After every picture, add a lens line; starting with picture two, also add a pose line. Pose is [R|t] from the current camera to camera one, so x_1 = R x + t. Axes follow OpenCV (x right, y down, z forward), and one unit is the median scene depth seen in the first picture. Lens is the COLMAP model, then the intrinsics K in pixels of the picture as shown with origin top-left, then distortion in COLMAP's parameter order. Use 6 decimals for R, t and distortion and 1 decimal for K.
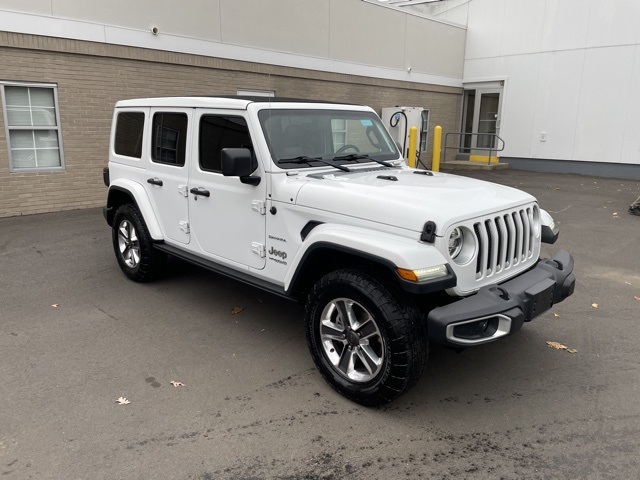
lens RADIAL K [[479.6, 0, 320.3], [0, 479.6, 235.1], [0, 0, 1]] dist [0.085333, -0.107124]
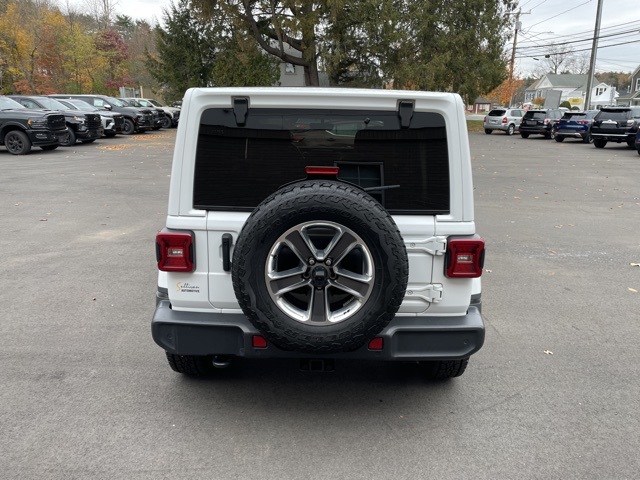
lens RADIAL K [[479.6, 0, 318.4], [0, 479.6, 238.6], [0, 0, 1]] dist [0.085333, -0.107124]
pose [[-0.709219, -0.194835, 0.677530, -0.753112], [0.142737, 0.901463, 0.408644, -0.406526], [-0.690387, 0.386527, -0.611525, 1.622337]]
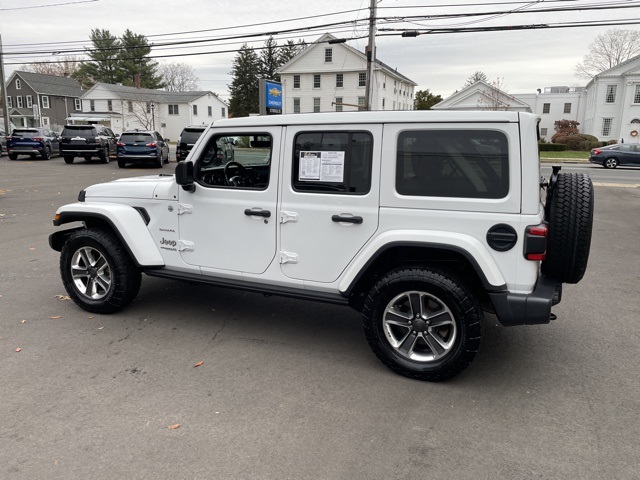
lens RADIAL K [[479.6, 0, 320.2], [0, 479.6, 238.2], [0, 0, 1]] dist [0.085333, -0.107124]
pose [[-0.927537, 0.053894, -0.369826, 0.255191], [-0.107183, 0.909621, 0.401375, -0.438164], [0.358033, 0.411929, -0.837930, 1.860639]]
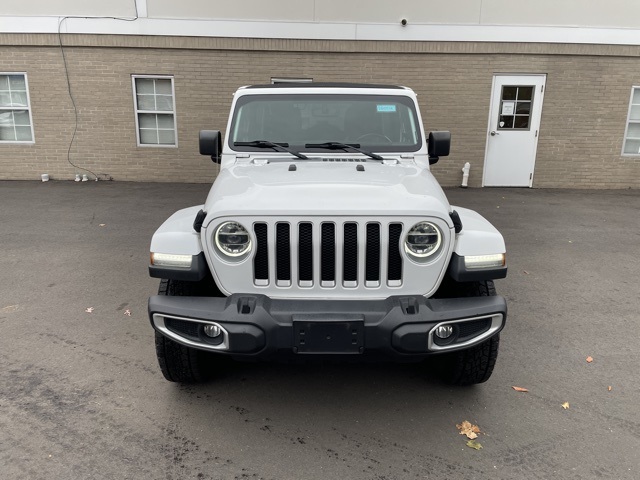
lens RADIAL K [[479.6, 0, 319.8], [0, 479.6, 236.8], [0, 0, 1]] dist [0.085333, -0.107124]
pose [[0.714954, 0.177793, -0.676188, 0.602071], [-0.163368, 0.982837, 0.085688, -0.055161], [0.679817, 0.049205, 0.731729, 0.267870]]
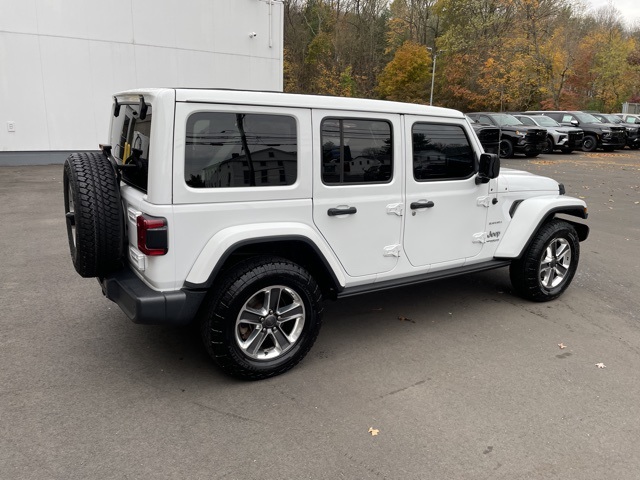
lens RADIAL K [[479.6, 0, 318.9], [0, 479.6, 239.2], [0, 0, 1]] dist [0.085333, -0.107124]
pose [[0.216397, -0.237734, 0.946919, -1.032959], [0.197883, 0.960449, 0.195909, -0.214887], [-0.956041, 0.144985, 0.254882, 0.831225]]
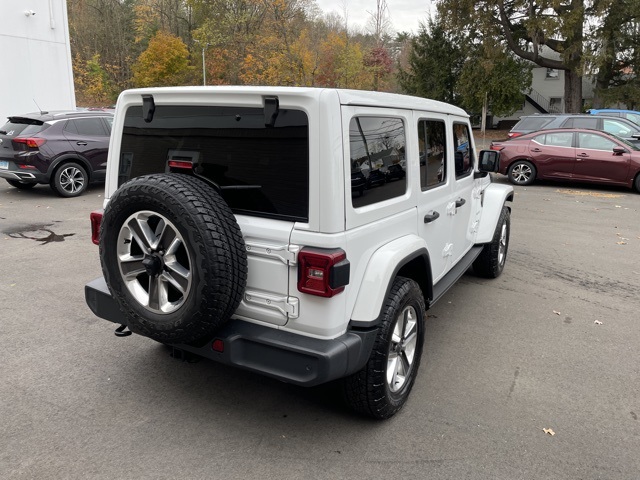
lens RADIAL K [[479.6, 0, 316.3], [0, 479.6, 238.5], [0, 0, 1]] dist [0.085333, -0.107124]
pose [[-0.259807, -0.245781, 0.933859, -0.942274], [0.200289, 0.932322, 0.301099, -0.319278], [-0.944661, 0.265270, -0.192996, 1.272800]]
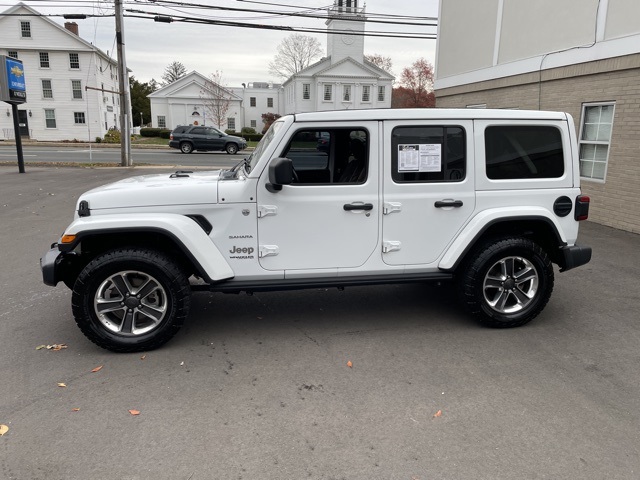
lens RADIAL K [[479.6, 0, 320.6], [0, 479.6, 238.9], [0, 0, 1]] dist [0.085333, -0.107124]
pose [[-0.561465, 0.162496, -0.811389, 0.771985], [-0.206045, 0.922194, 0.327266, -0.343278], [0.801438, 0.350931, -0.484298, 1.484445]]
